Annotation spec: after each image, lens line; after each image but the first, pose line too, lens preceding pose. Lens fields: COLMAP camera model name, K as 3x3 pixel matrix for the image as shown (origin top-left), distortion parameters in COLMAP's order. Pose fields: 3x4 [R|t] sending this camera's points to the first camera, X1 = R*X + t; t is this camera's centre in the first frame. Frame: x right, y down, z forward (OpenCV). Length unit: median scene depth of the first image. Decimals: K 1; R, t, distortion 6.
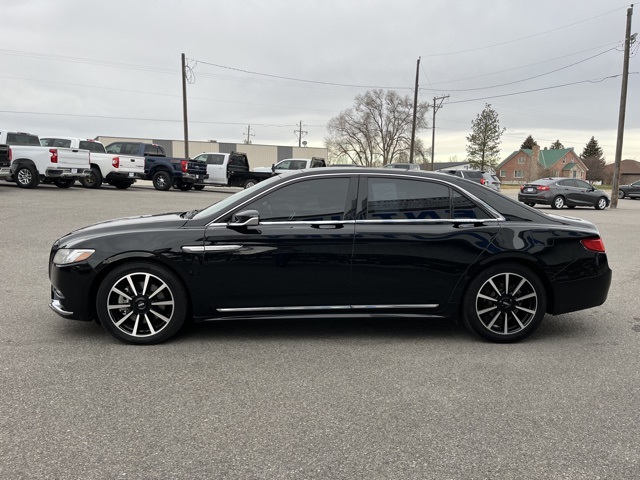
lens RADIAL K [[484.1, 0, 315.4], [0, 484.1, 234.5], [0, 0, 1]] dist [0.066847, -0.089506]
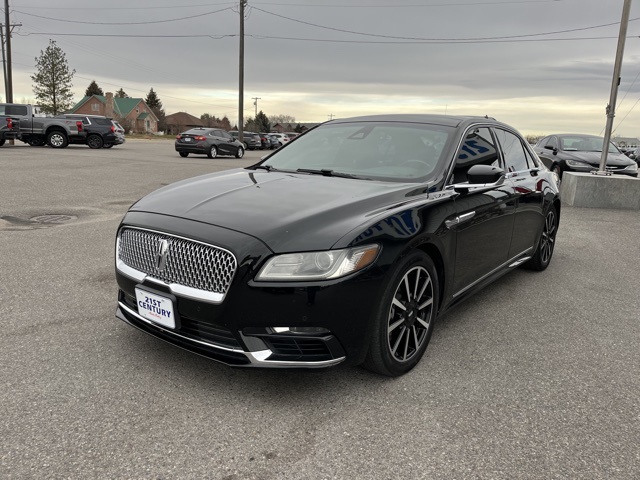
lens RADIAL K [[484.1, 0, 314.6], [0, 484.1, 239.7], [0, 0, 1]] dist [0.066847, -0.089506]
pose [[0.659416, -0.144662, 0.737729, -0.188860], [0.060400, 0.988334, 0.139815, -0.012212], [-0.749348, -0.047637, 0.660460, 0.134139]]
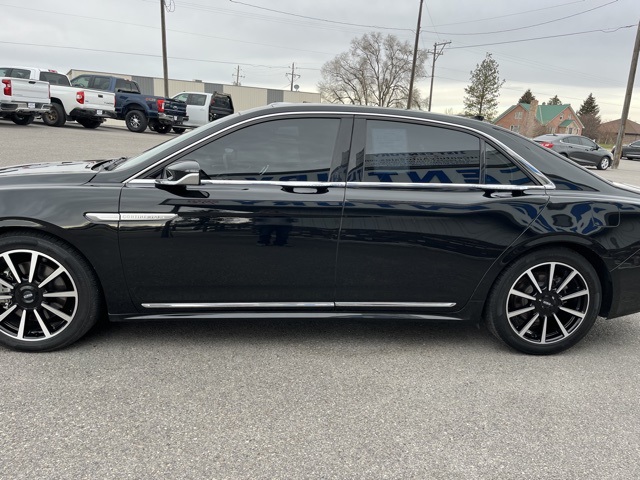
lens RADIAL K [[484.1, 0, 325.3], [0, 484.1, 241.8], [0, 0, 1]] dist [0.066847, -0.089506]
pose [[0.998703, 0.028426, 0.042233, 0.005530], [-0.033163, 0.992686, 0.116083, -0.005013], [-0.038624, -0.117333, 0.992341, 0.063566]]
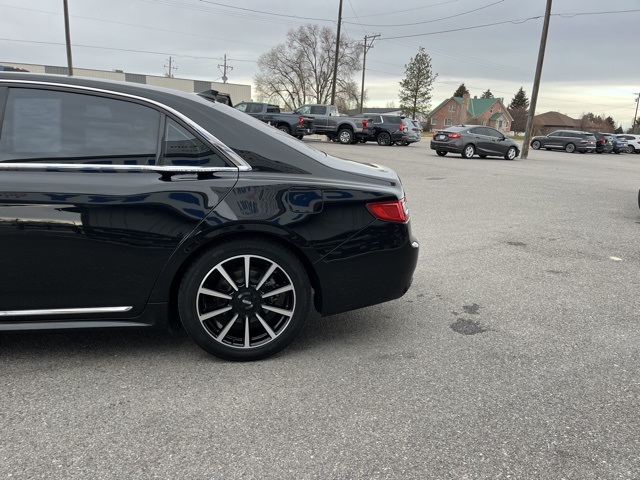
lens RADIAL K [[484.1, 0, 318.4], [0, 484.1, 240.8], [0, 0, 1]] dist [0.066847, -0.089506]
pose [[0.991228, 0.002985, 0.132126, 0.084958], [-0.019475, 0.992130, 0.123687, -0.003924], [-0.130717, -0.125175, 0.983486, 0.079554]]
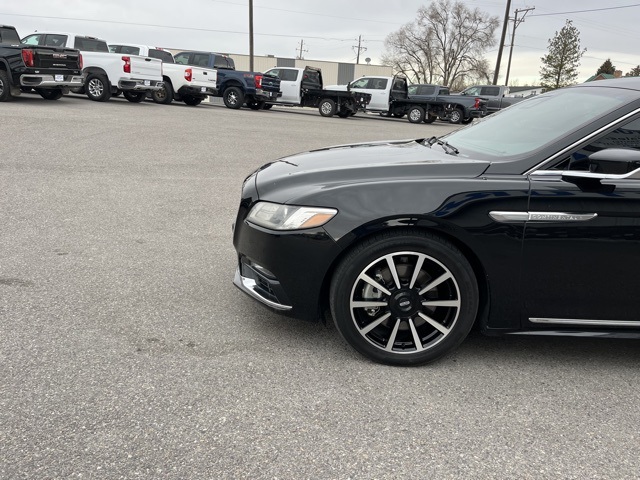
lens RADIAL K [[484.1, 0, 314.5], [0, 484.1, 234.5], [0, 0, 1]] dist [0.066847, -0.089506]
pose [[0.995523, 0.051838, -0.079037, -0.086411], [-0.039045, 0.987052, 0.155574, -0.005750], [0.086078, -0.151791, 0.984657, 0.084522]]
